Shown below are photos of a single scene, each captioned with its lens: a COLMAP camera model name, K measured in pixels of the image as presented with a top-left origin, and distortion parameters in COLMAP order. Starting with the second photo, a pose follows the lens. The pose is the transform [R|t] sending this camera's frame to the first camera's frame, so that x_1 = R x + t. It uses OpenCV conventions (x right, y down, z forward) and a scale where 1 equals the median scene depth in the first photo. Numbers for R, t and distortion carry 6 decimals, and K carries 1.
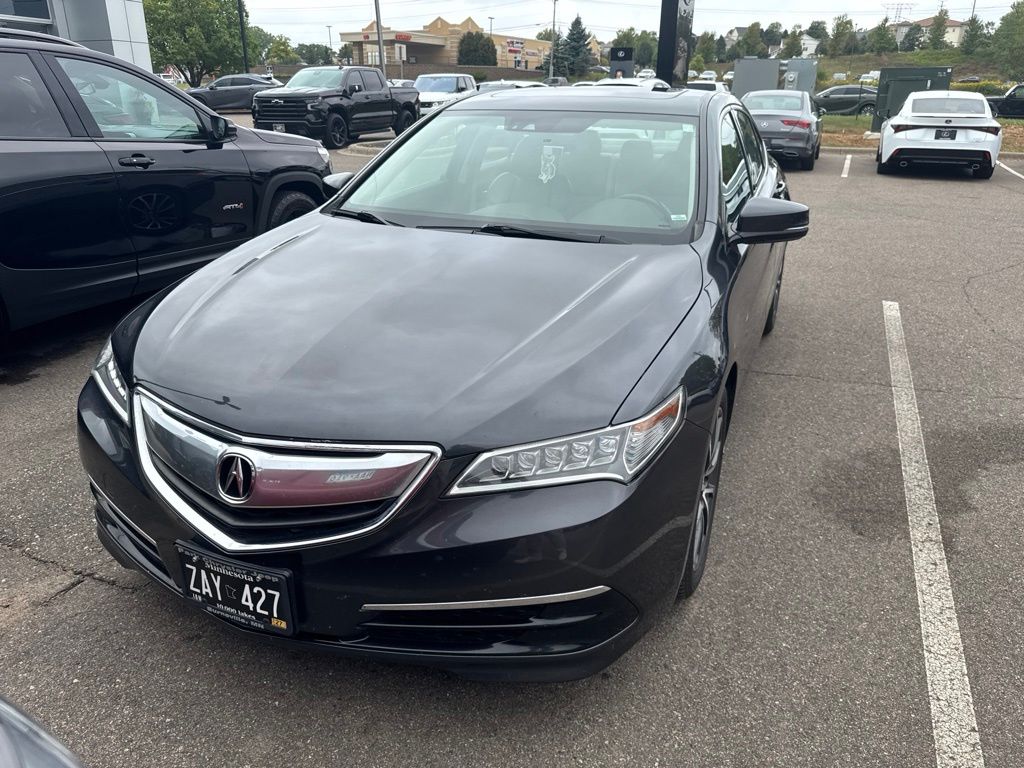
lens RADIAL K [[725.4, 0, 523.3], [0, 725.4, 374.1], [0, 0, 1]] dist [0.001391, -0.003269]
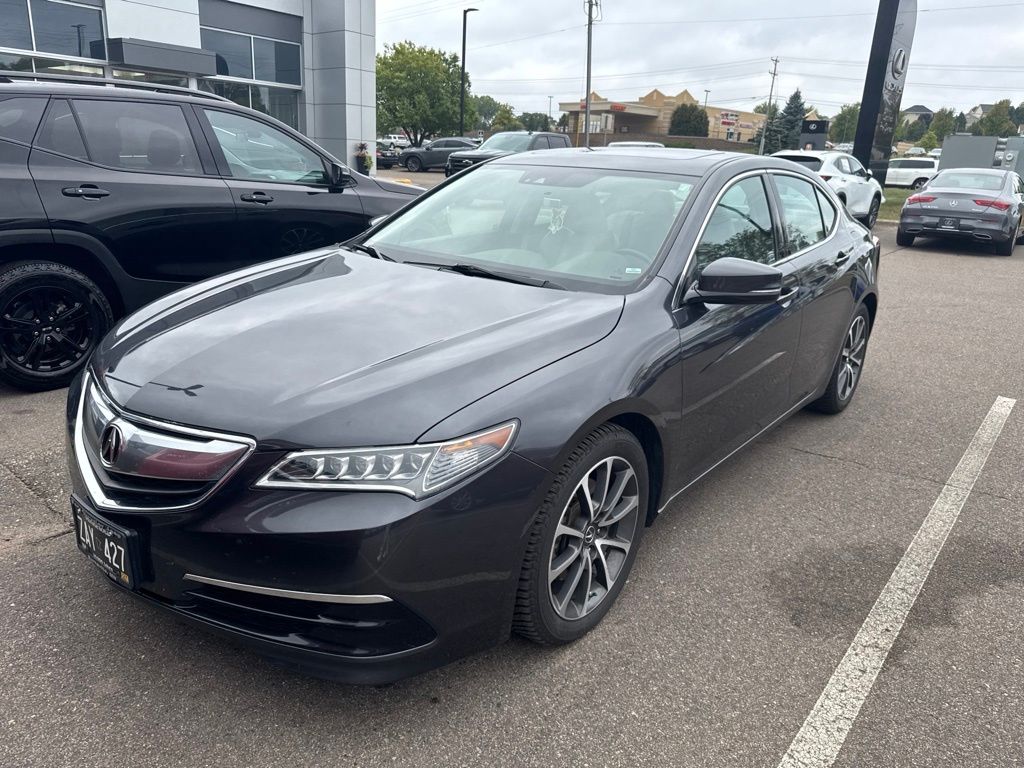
lens RADIAL K [[718.4, 0, 515.1], [0, 718.4, 373.6], [0, 0, 1]] dist [0.023926, -0.029982]
pose [[0.963275, 0.109439, -0.245203, 0.350570], [-0.128946, 0.989525, -0.064915, 0.013726], [0.235530, 0.094149, 0.967296, 0.008916]]
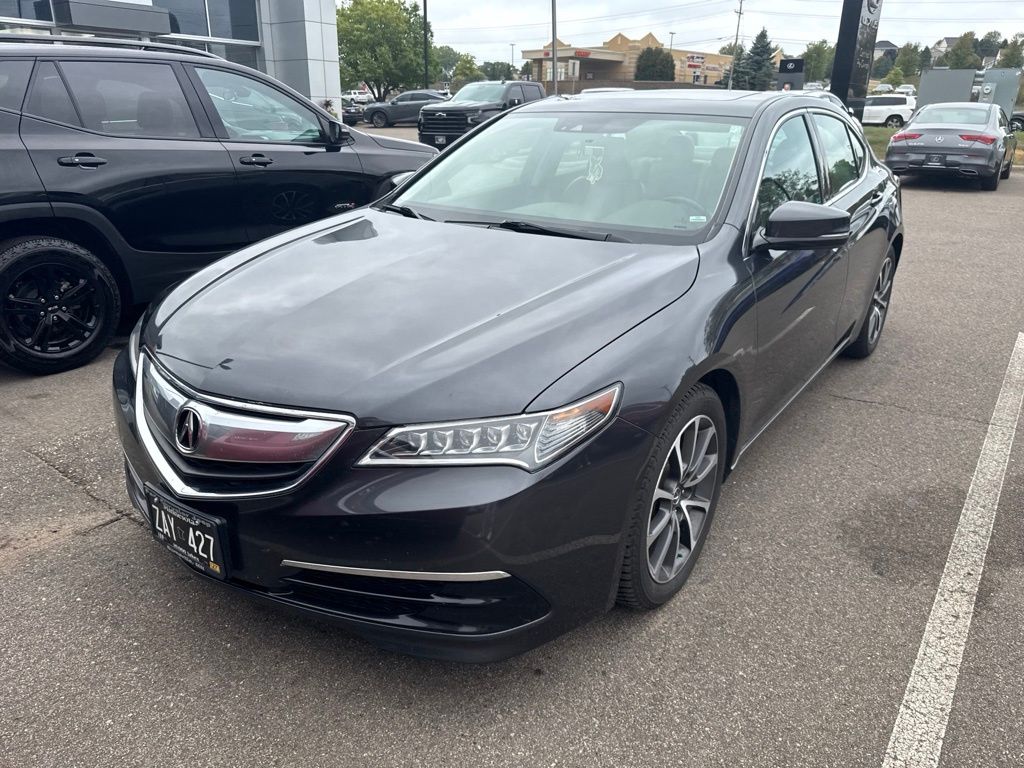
lens RADIAL K [[724.9, 0, 514.9], [0, 724.9, 373.5], [0, 0, 1]] dist [0.003663, -0.005131]
pose [[0.974276, 0.077218, -0.211715, 0.217999], [-0.081120, 0.996656, -0.009793, 0.019343], [0.210251, 0.026716, 0.977282, 0.015152]]
